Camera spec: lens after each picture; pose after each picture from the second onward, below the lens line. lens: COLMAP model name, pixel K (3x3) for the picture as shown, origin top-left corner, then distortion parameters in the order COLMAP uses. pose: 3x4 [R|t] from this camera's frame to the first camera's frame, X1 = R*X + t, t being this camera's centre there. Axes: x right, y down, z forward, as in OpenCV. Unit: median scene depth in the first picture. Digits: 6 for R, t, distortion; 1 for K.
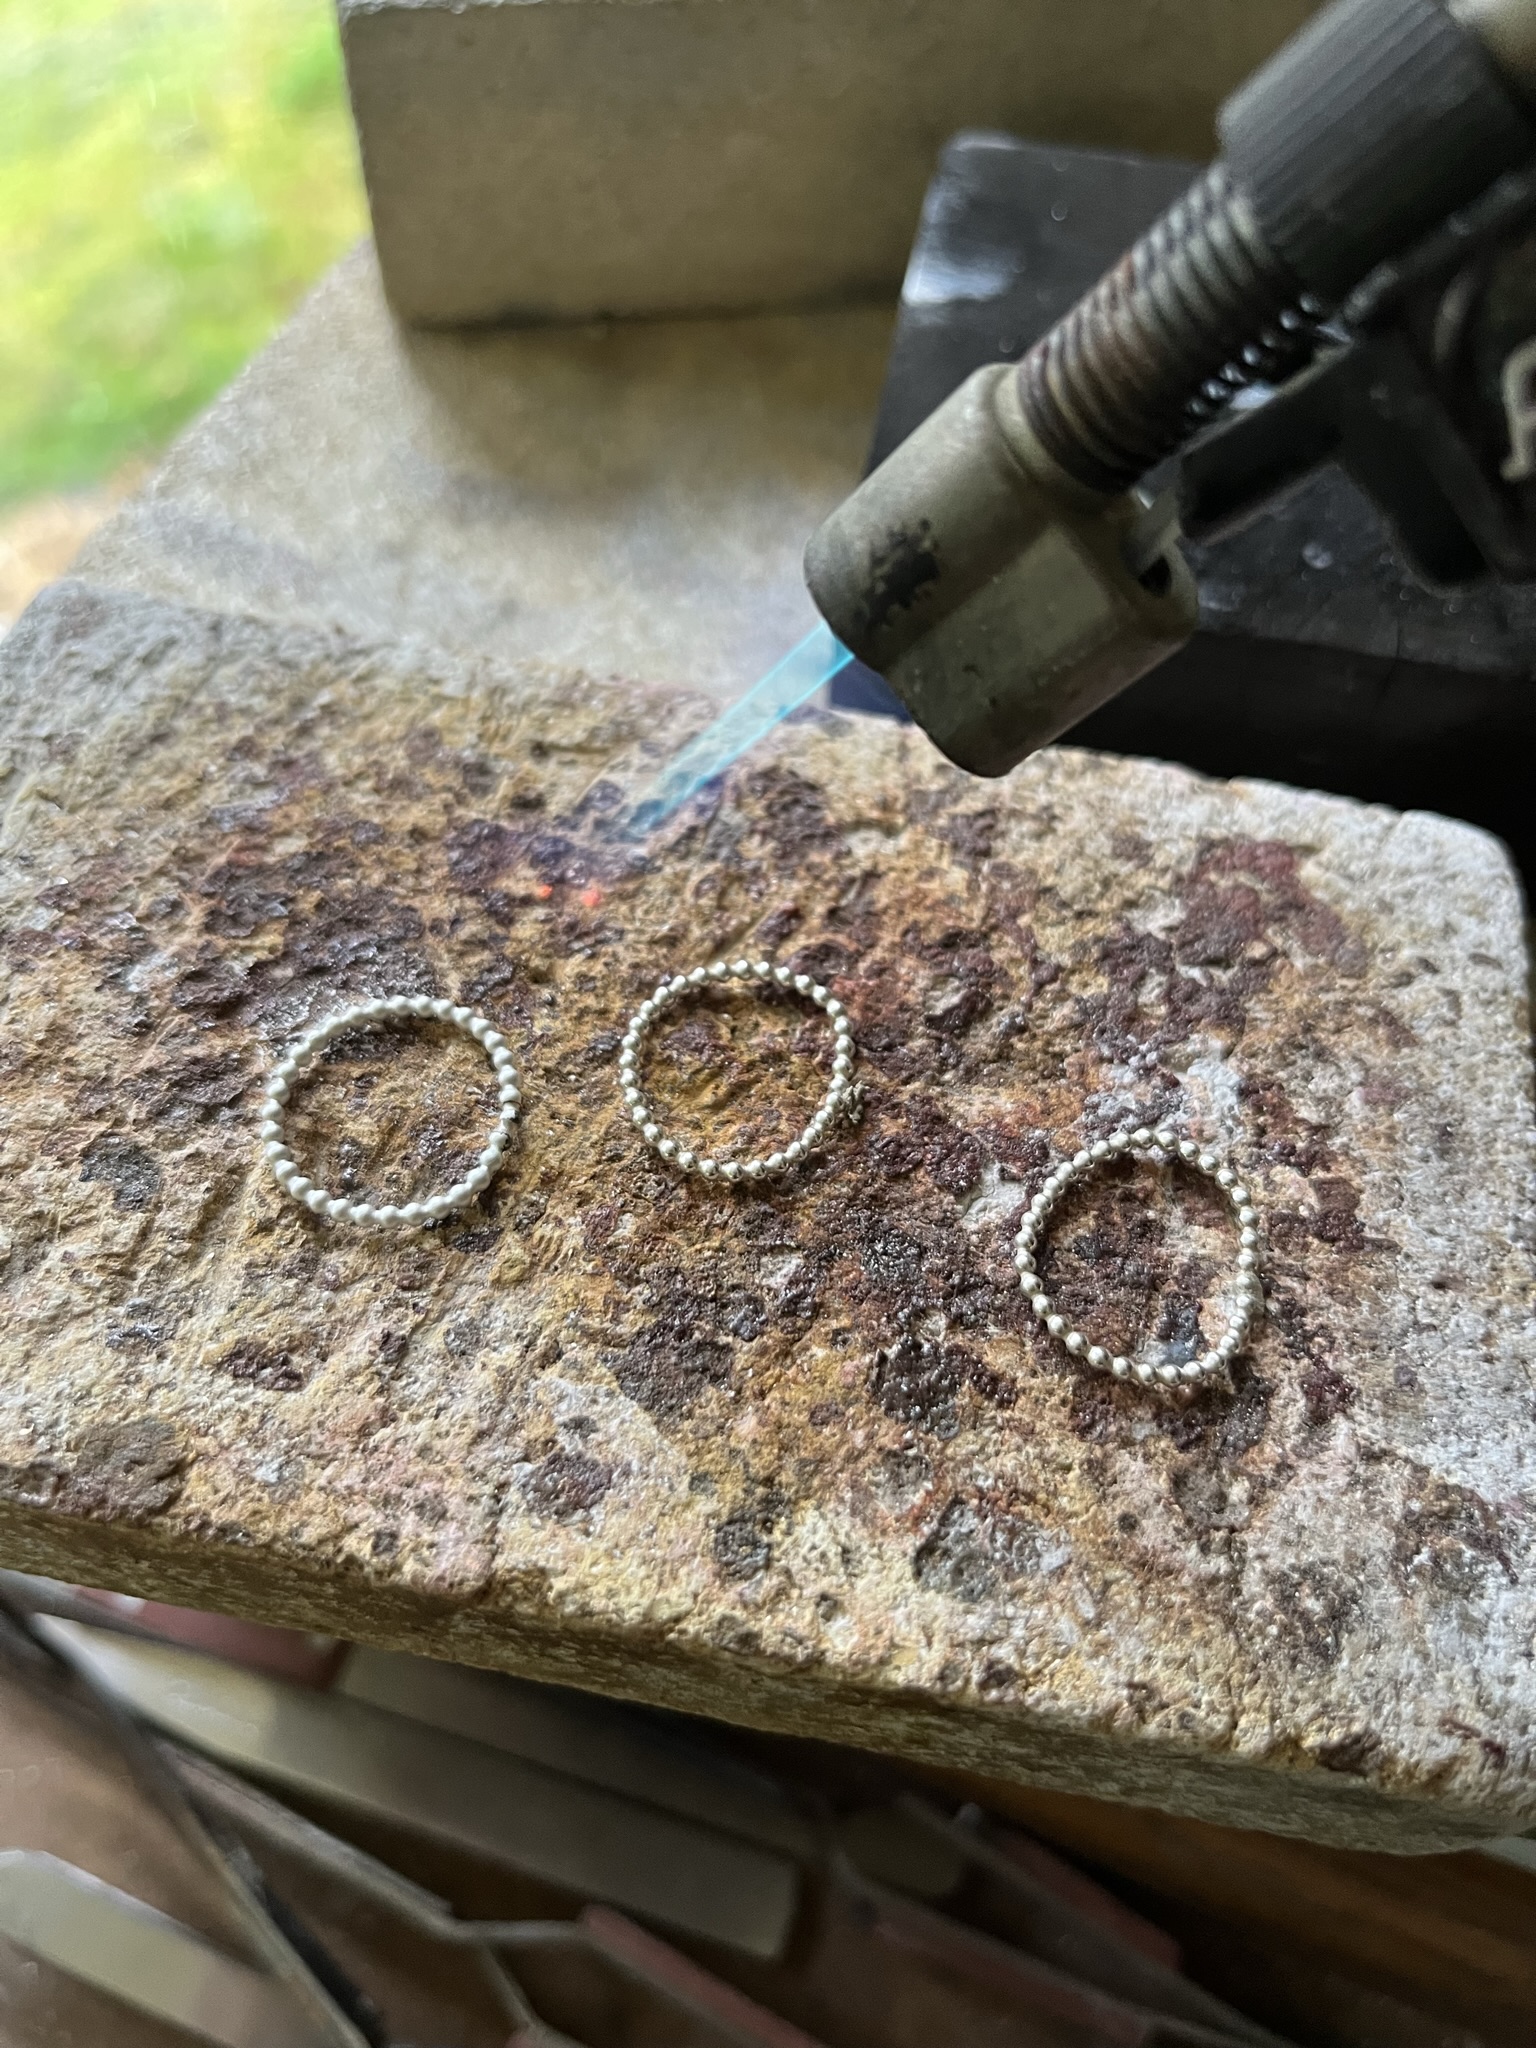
lens RADIAL K [[1587.4, 0, 765.9], [0, 1587.4, 1012.3], [0, 0, 1]] dist [-0.010449, -0.044336]
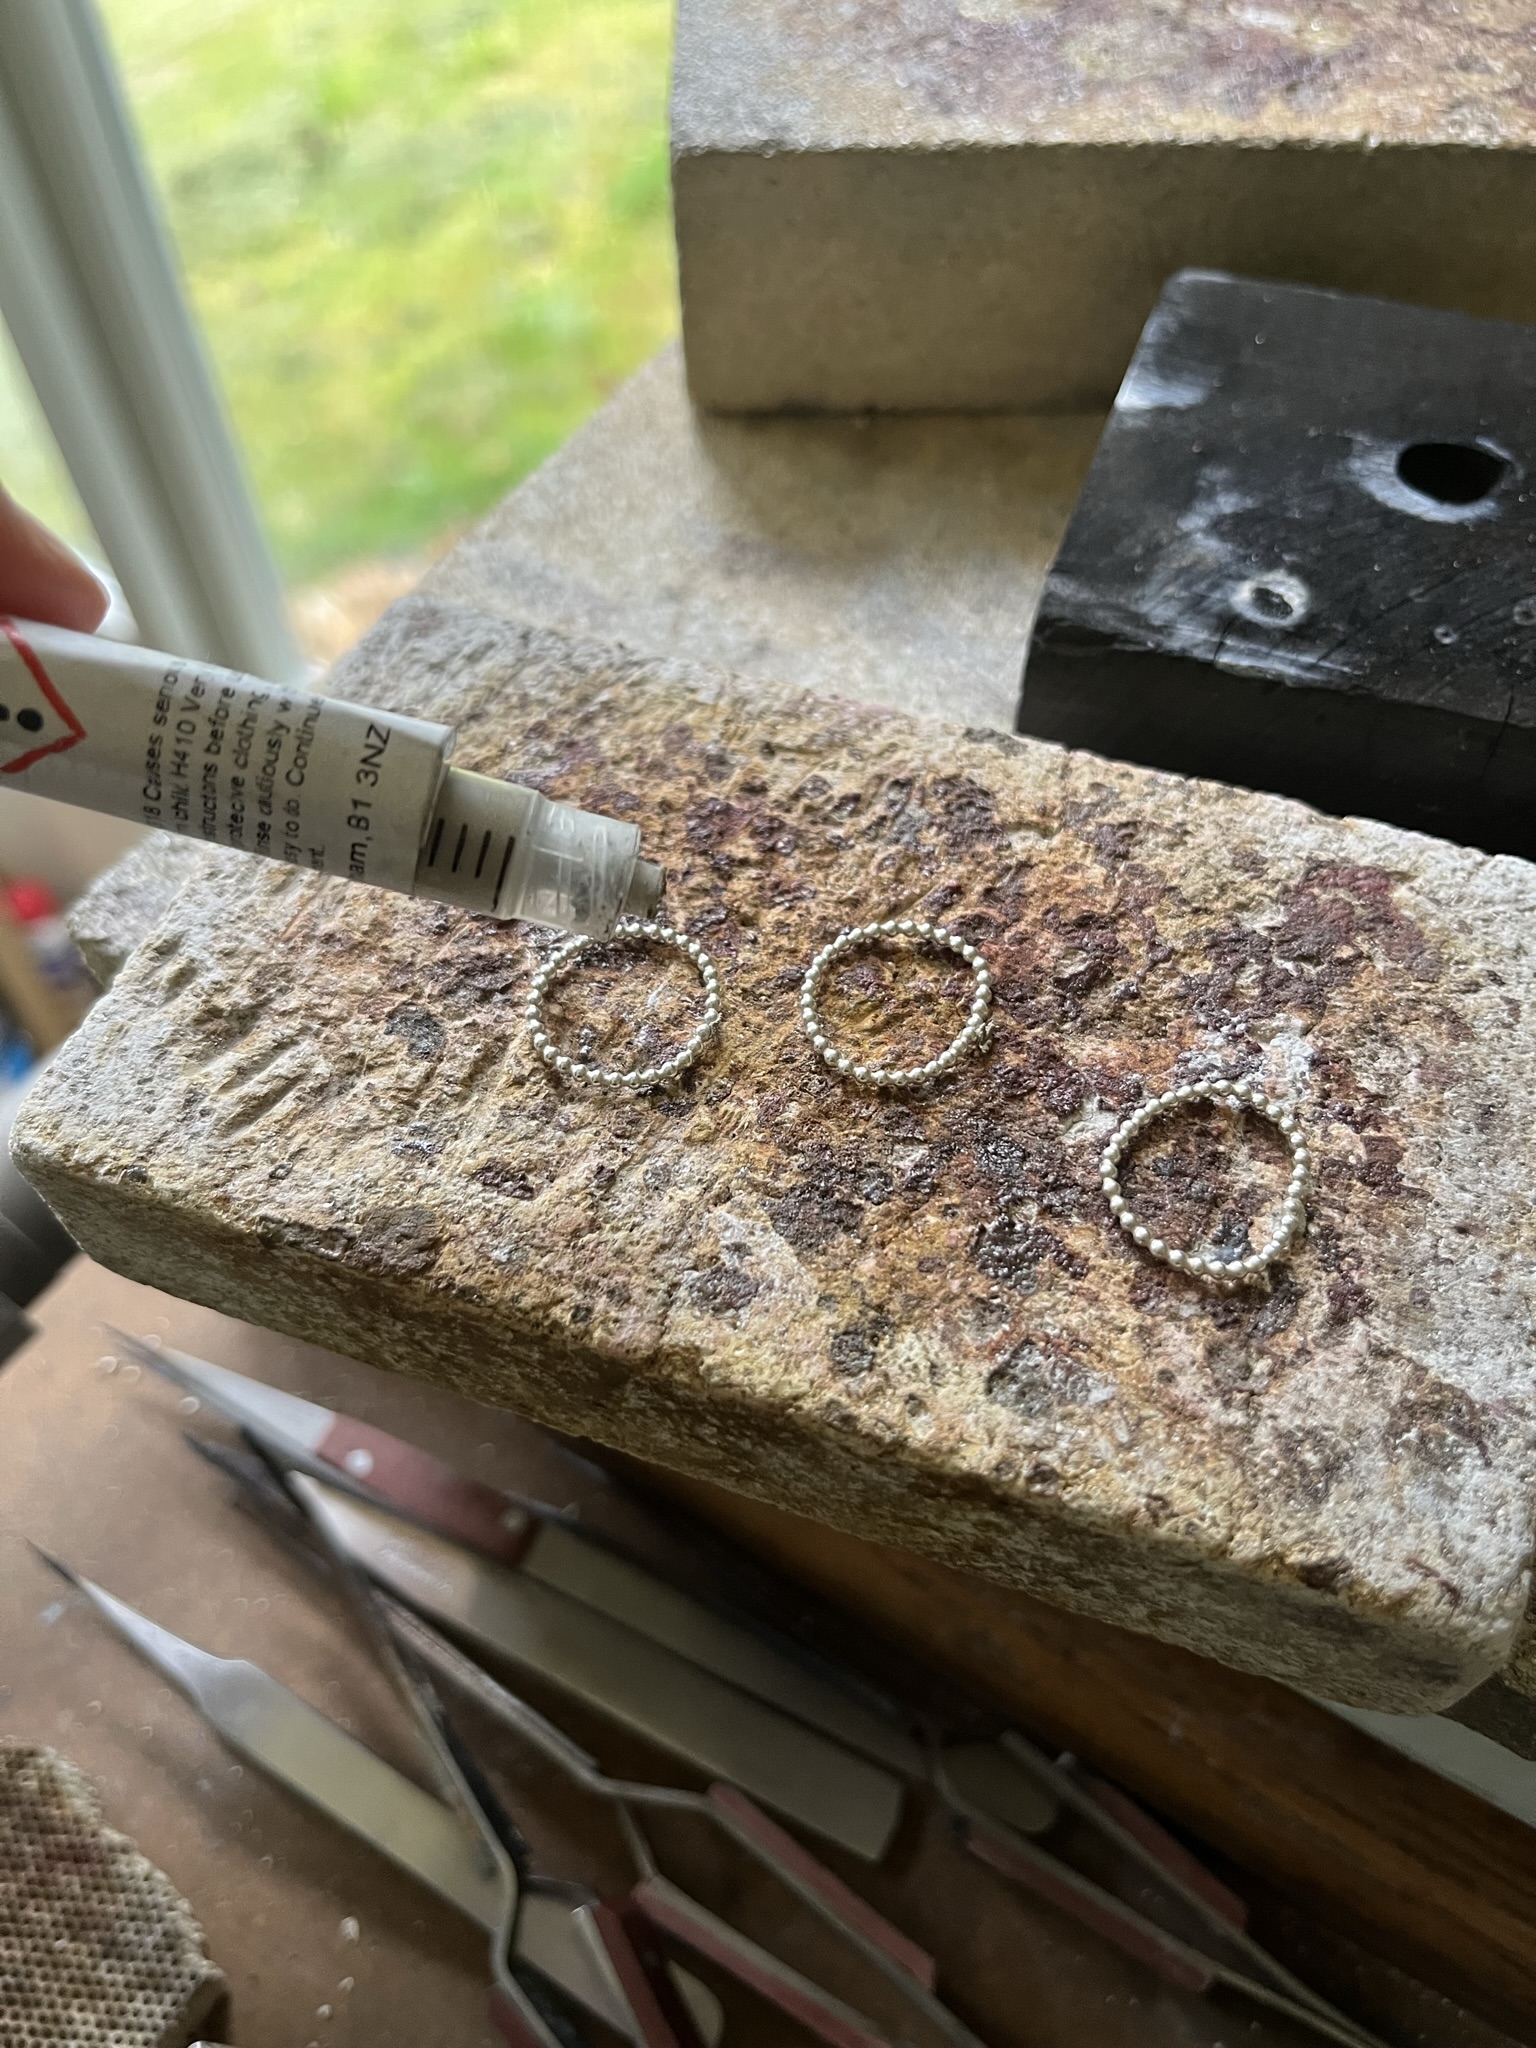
lens RADIAL K [[1587.4, 0, 783.3], [0, 1587.4, 1028.1], [0, 0, 1]] dist [-0.010449, -0.044336]
pose [[0.985611, 0.092646, -0.141376, 0.073496], [-0.099339, 0.994207, -0.041029, 0.115466], [0.136756, 0.054483, 0.989105, -0.242625]]
